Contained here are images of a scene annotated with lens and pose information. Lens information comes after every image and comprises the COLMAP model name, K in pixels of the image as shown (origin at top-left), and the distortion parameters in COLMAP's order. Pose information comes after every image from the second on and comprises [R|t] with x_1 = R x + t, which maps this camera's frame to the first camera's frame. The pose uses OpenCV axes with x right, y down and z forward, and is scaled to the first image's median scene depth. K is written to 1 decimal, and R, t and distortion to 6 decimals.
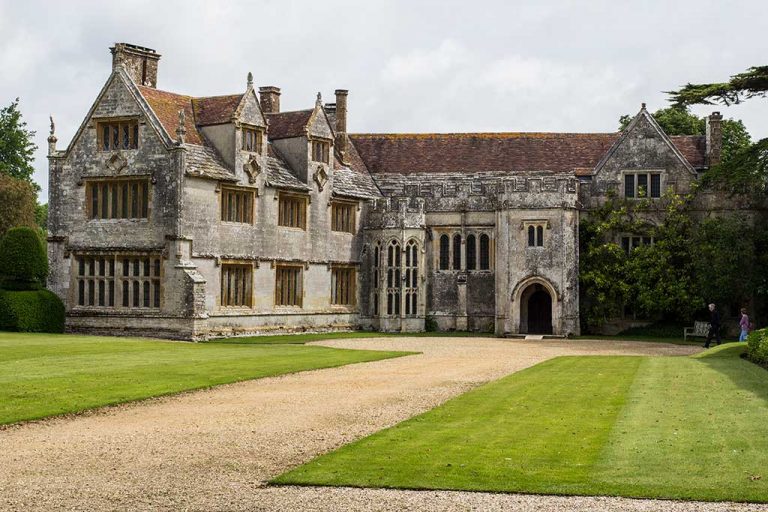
lens RADIAL K [[1272.0, 0, 384.0], [0, 1272.0, 256.0], [0, 0, 1]] dist [0.024723, -0.009807]
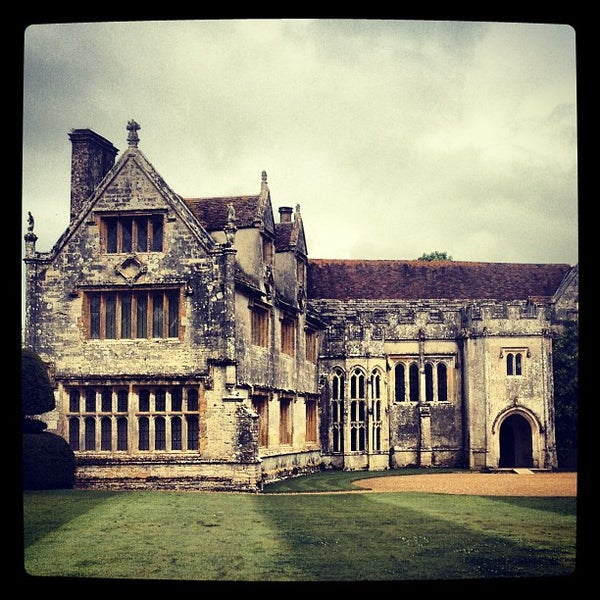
lens RADIAL K [[1058.5, 0, 373.1], [0, 1058.5, 337.1], [0, 0, 1]] dist [0.051423, 0.137848]
pose [[0.944151, 0.008507, 0.329404, -0.272445], [0.009991, 0.998468, -0.054423, 0.006682], [-0.329362, 0.054674, 0.942619, 0.315414]]
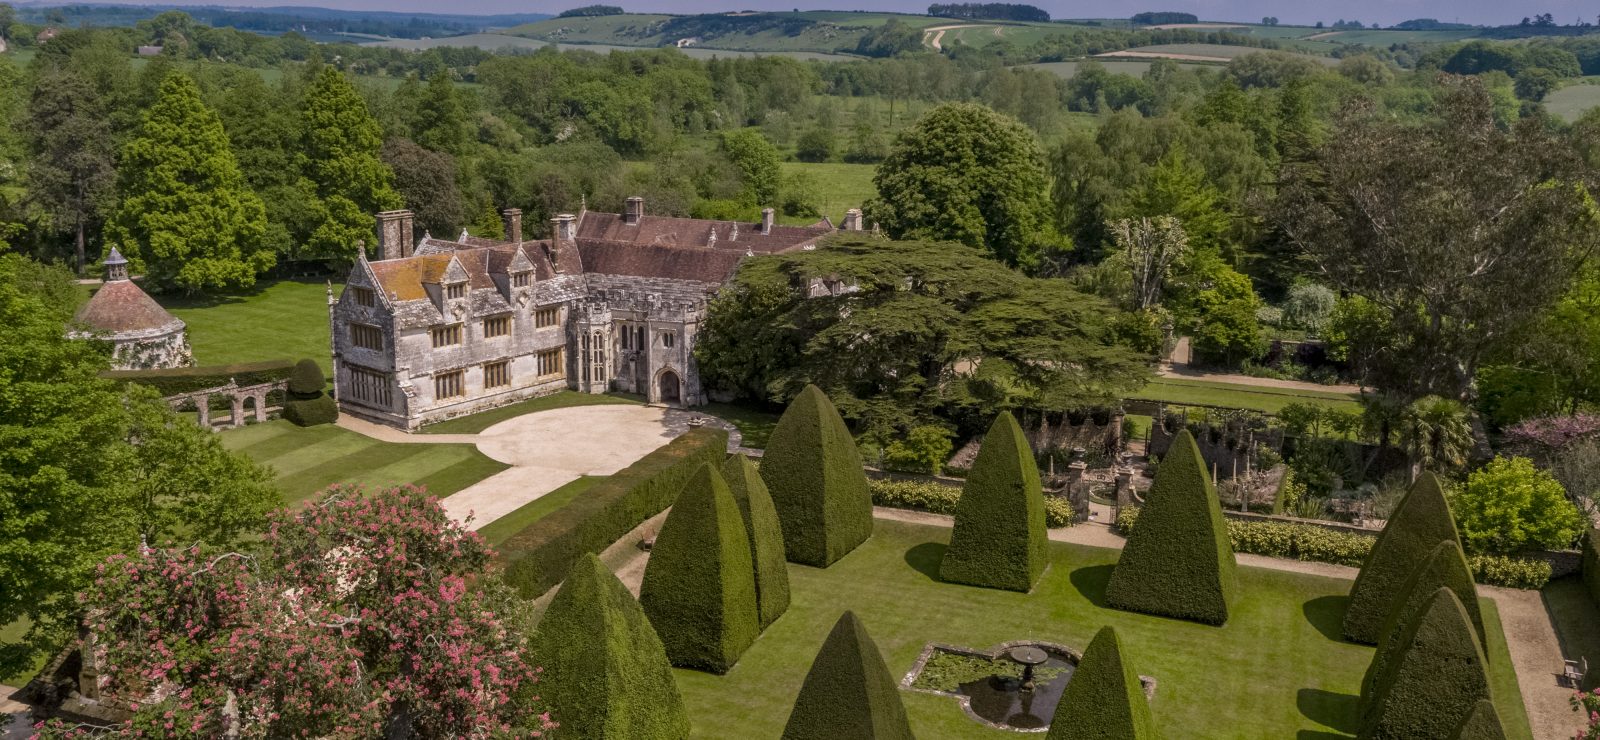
lens RADIAL K [[1302.3, 0, 799.2], [0, 1302.3, 416.9], [0, 0, 1]] dist [-0.003194, -0.002543]
pose [[0.991818, 0.045828, -0.119150, 0.505686], [-0.011786, 0.962229, 0.271987, -0.381783], [0.127115, -0.268357, 0.954896, -0.496637]]
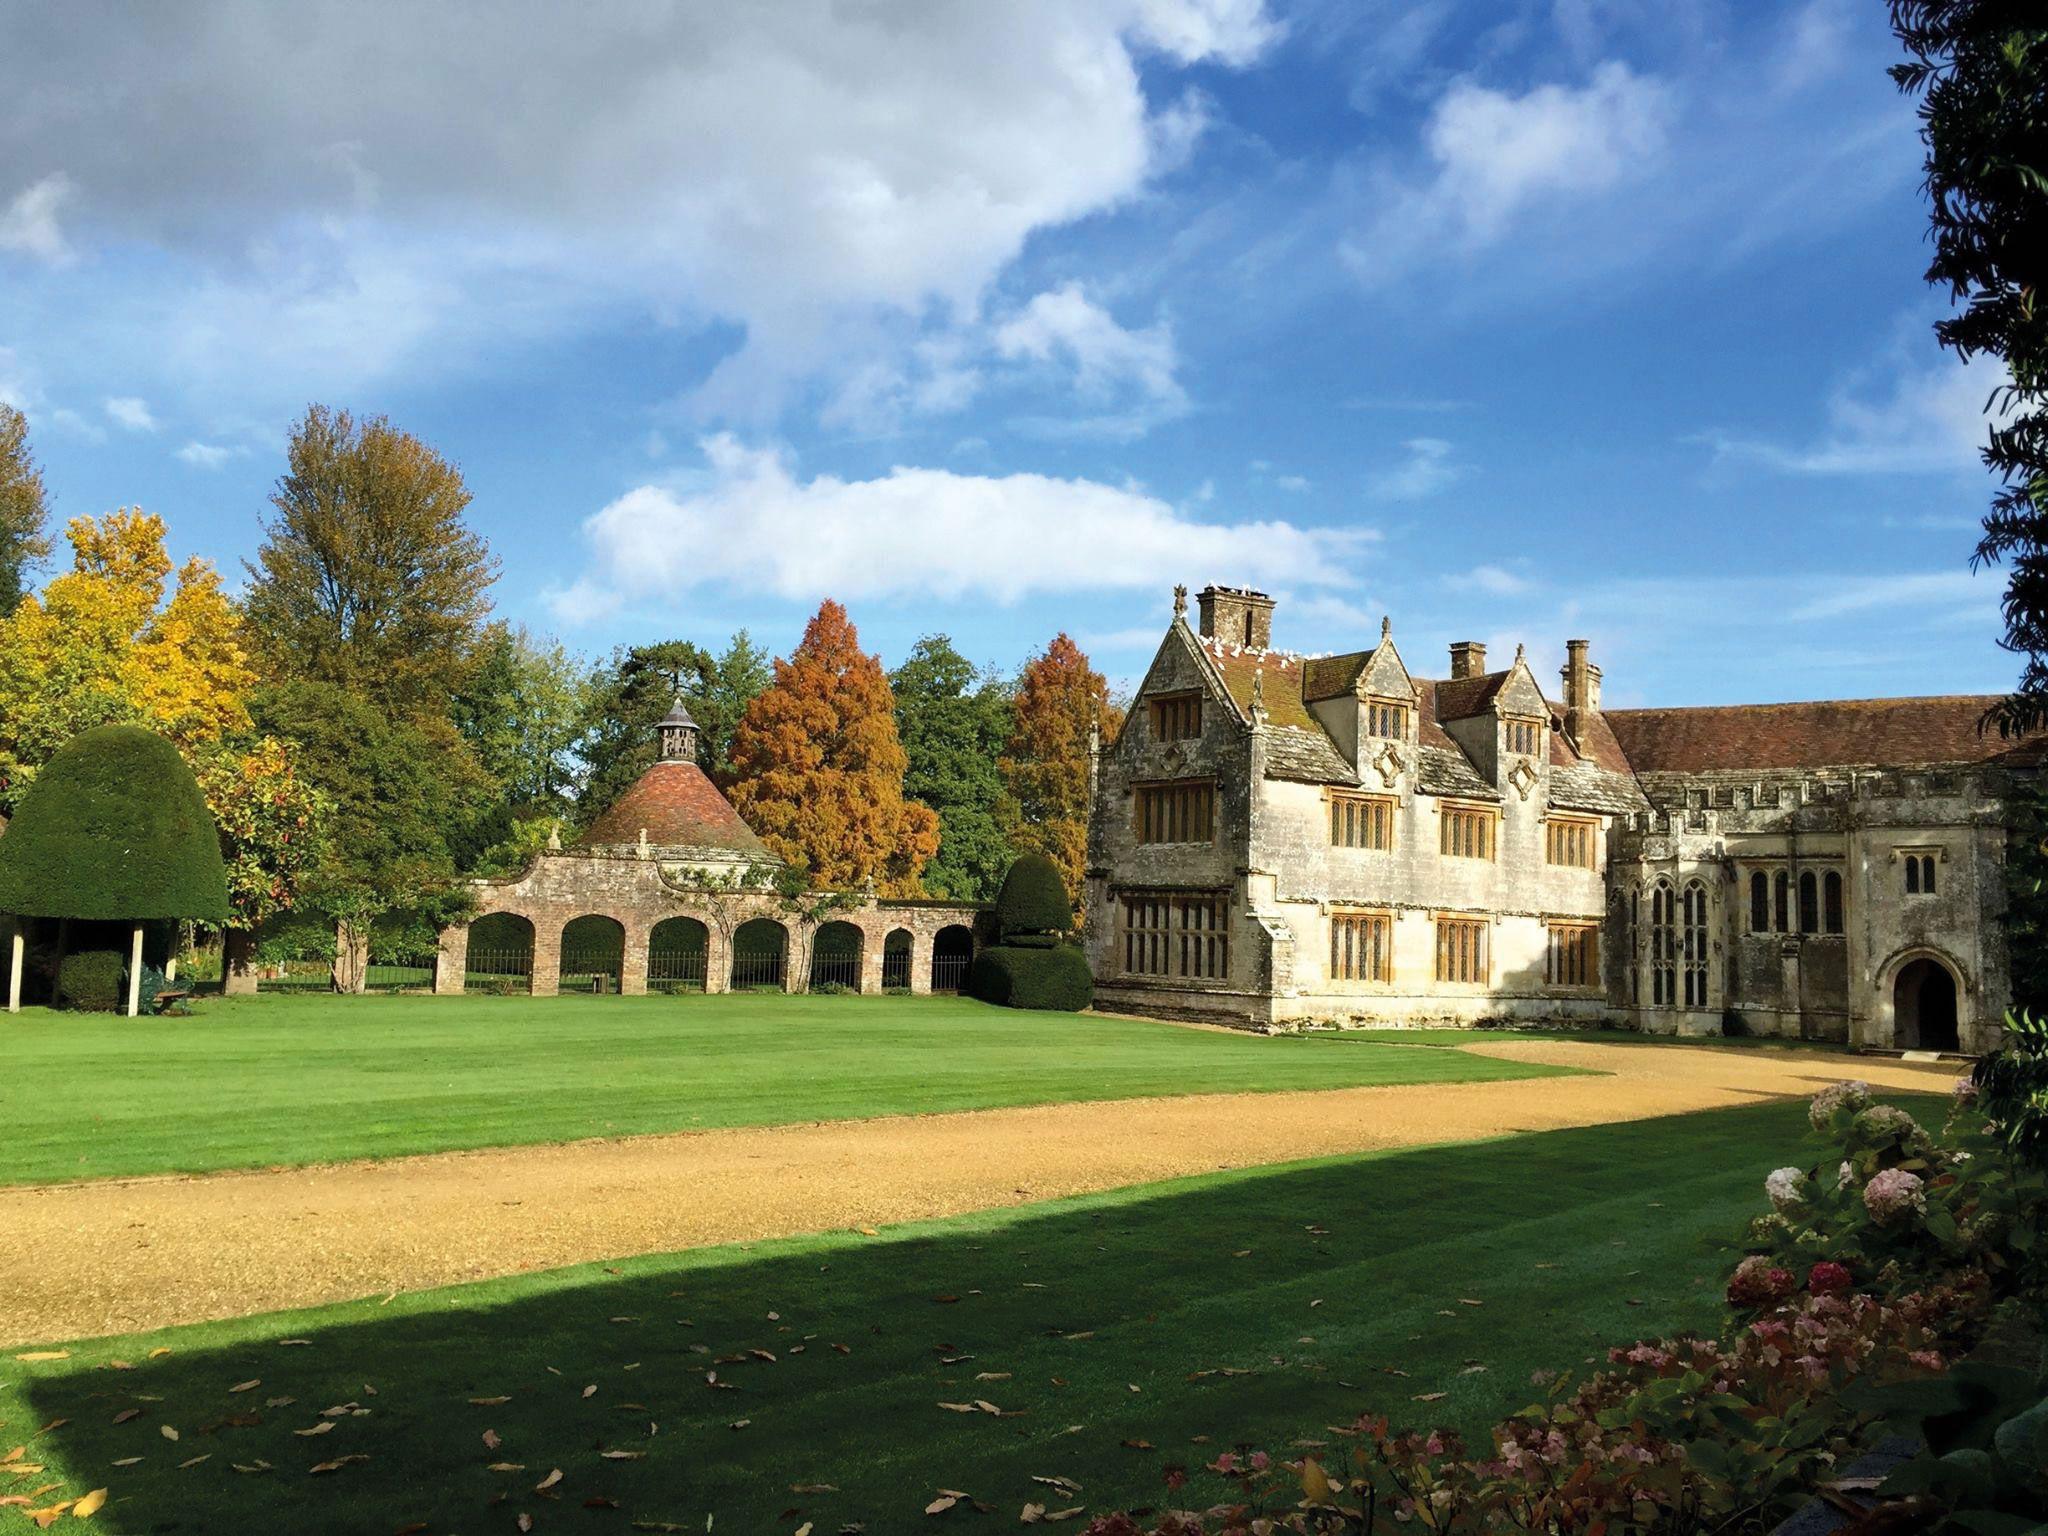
lens RADIAL K [[1748.5, 0, 1024.0], [0, 1748.5, 768.0], [0, 0, 1]] dist [0.035276, -0.000816]
pose [[0.901583, -0.021234, -0.432084, 0.111478], [-0.013782, 0.996878, -0.077748, 0.003880], [0.432386, 0.076051, 0.898476, 0.132719]]
